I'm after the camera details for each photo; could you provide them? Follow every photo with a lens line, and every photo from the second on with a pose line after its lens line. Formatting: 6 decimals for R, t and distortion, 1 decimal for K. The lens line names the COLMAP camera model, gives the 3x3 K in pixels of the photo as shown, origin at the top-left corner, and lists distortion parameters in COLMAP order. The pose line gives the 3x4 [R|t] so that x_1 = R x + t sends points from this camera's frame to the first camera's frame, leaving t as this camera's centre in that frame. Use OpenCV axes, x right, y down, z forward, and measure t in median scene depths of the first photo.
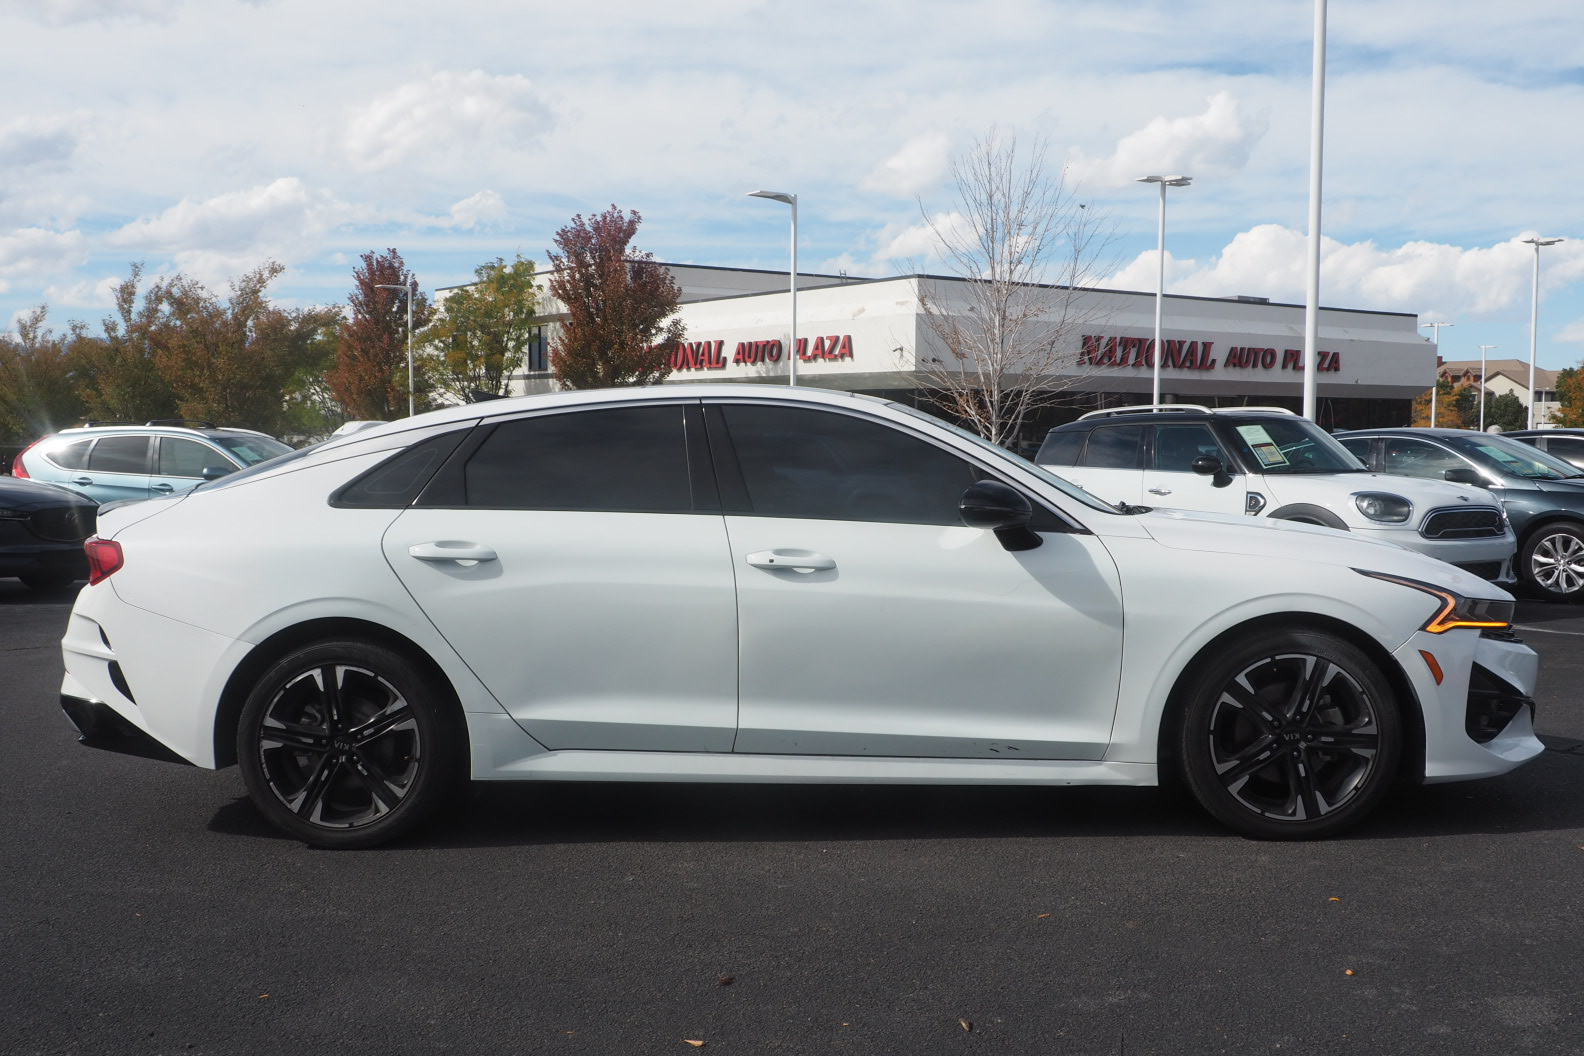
lens RADIAL K [[1498.8, 0, 774.5], [0, 1498.8, 539.2], [0, 0, 1]] dist [-0.004670, 0.000000]
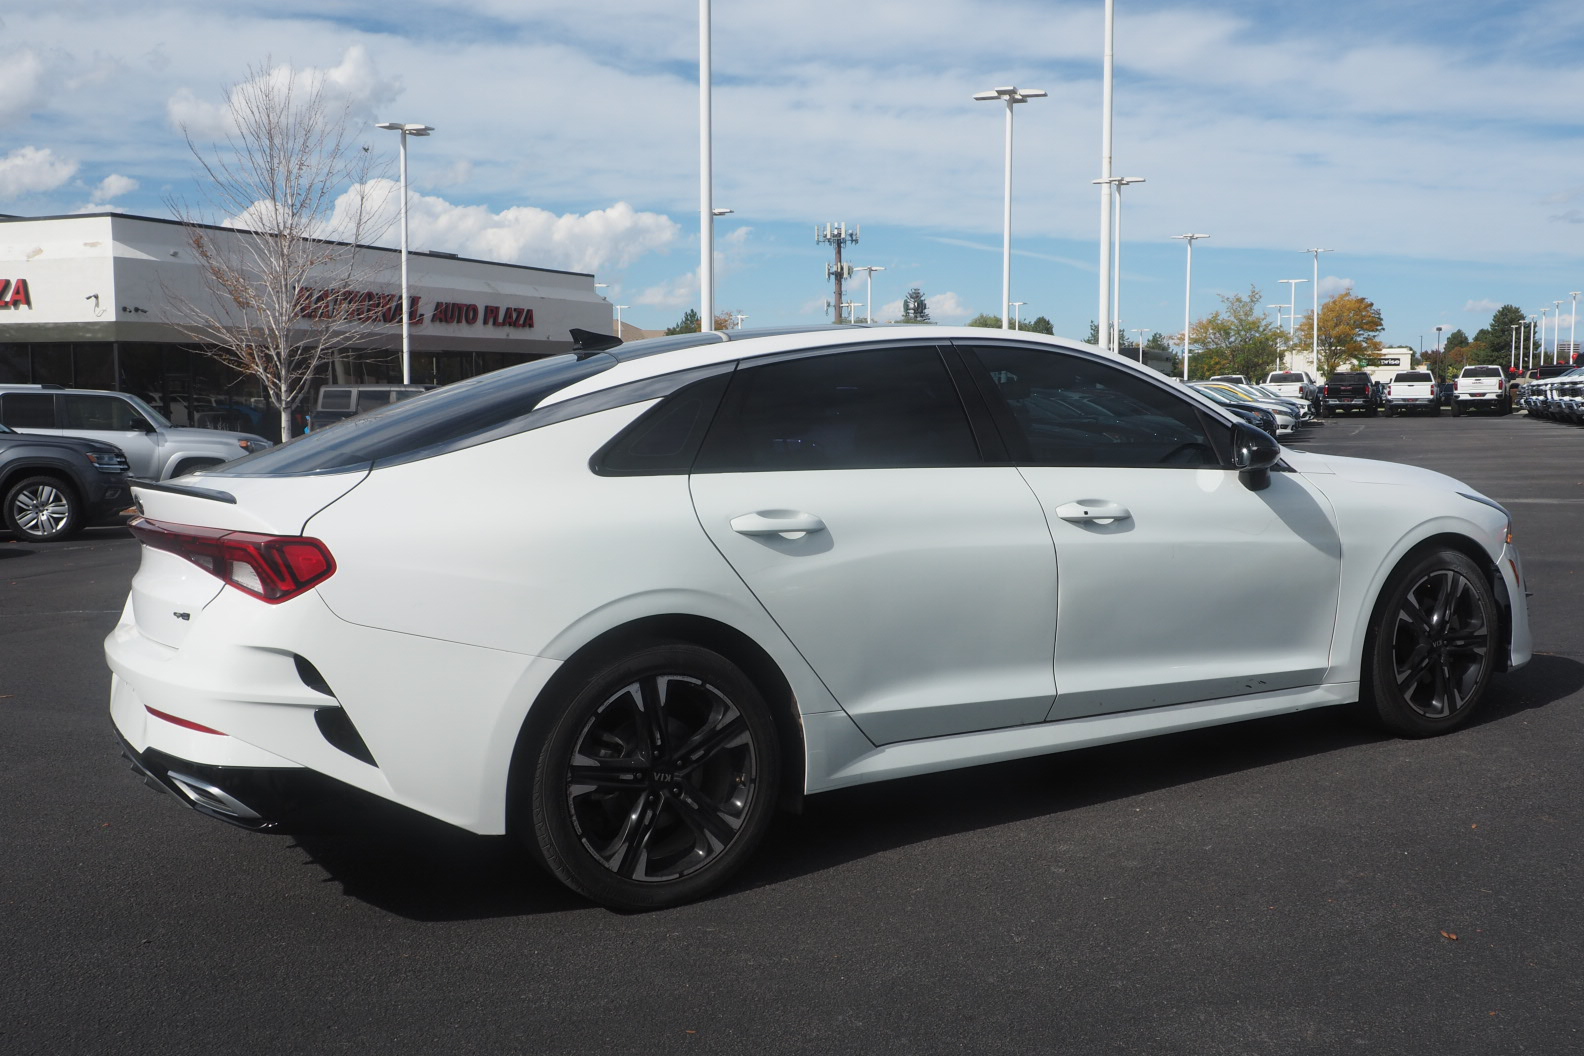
lens RADIAL K [[1498.8, 0, 791.6], [0, 1498.8, 525.5], [0, 0, 1]] dist [-0.004670, 0.000000]
pose [[0.844206, -0.057943, 0.532878, -0.645219], [0.047158, 0.998314, 0.033843, -0.017827], [-0.533941, -0.003440, 0.845515, 0.297911]]
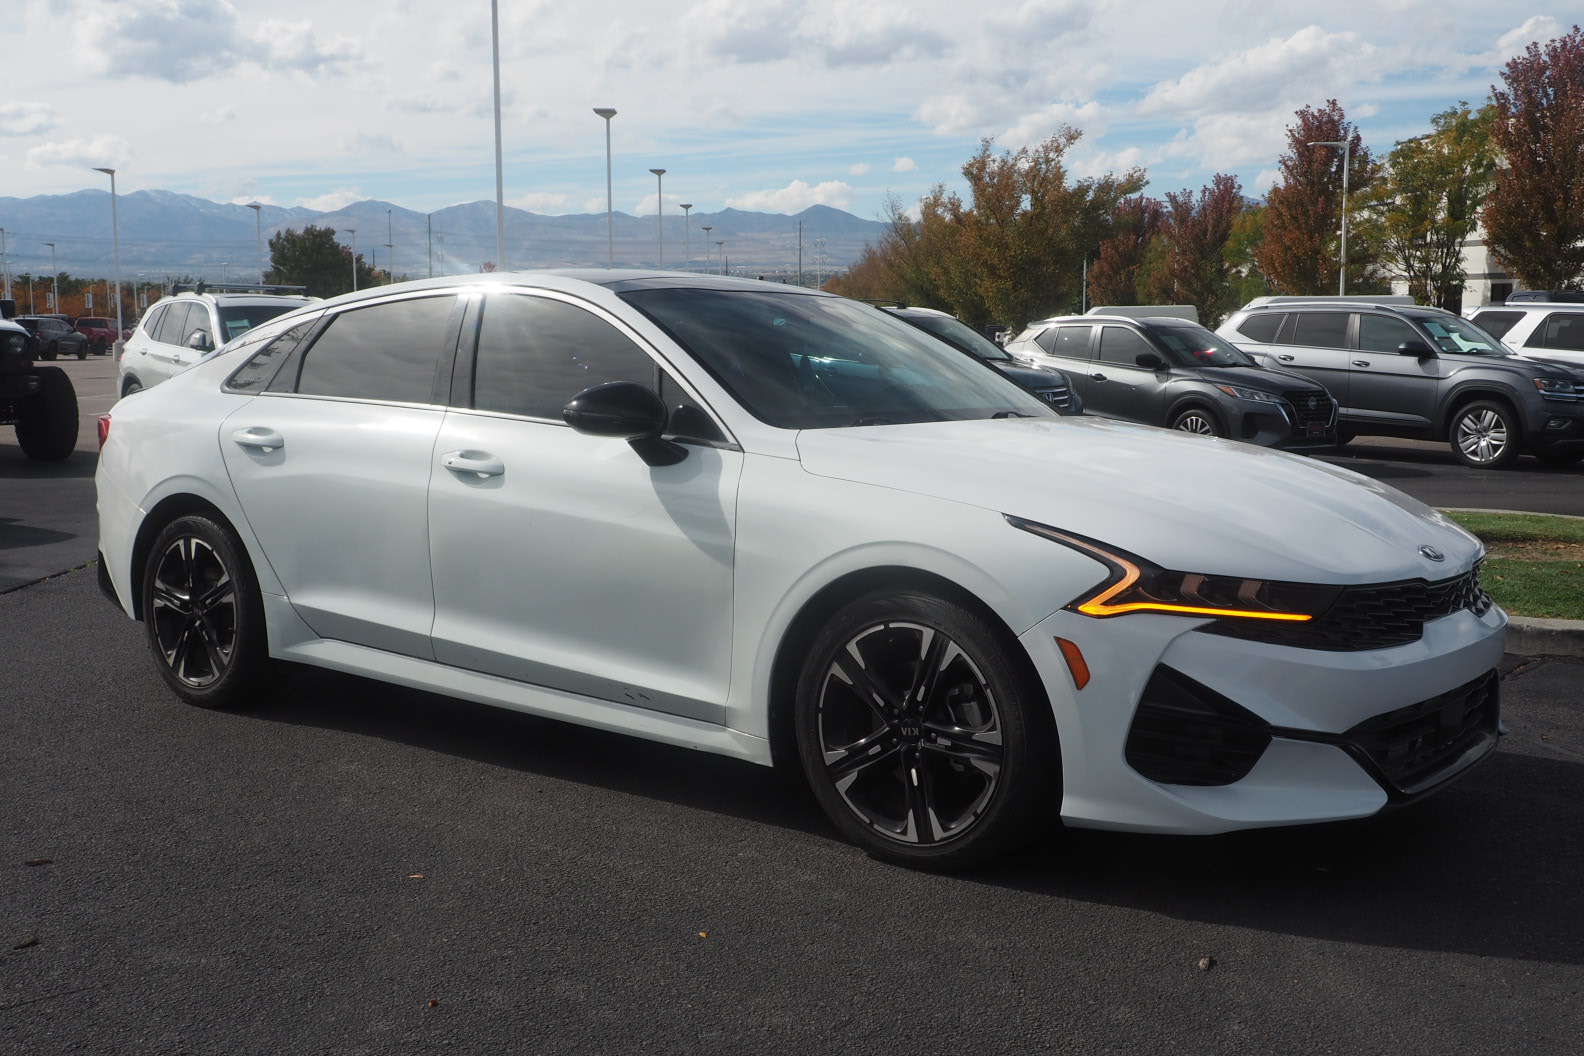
lens RADIAL K [[1627.0, 0, 795.9], [0, 1627.0, 519.2], [0, 0, 1]] dist [0.000943, 0.000000]
pose [[0.810218, 0.073008, -0.581564, 0.747871], [-0.039109, 0.996735, 0.070642, -0.029549], [0.584823, -0.034491, 0.810427, 0.298234]]
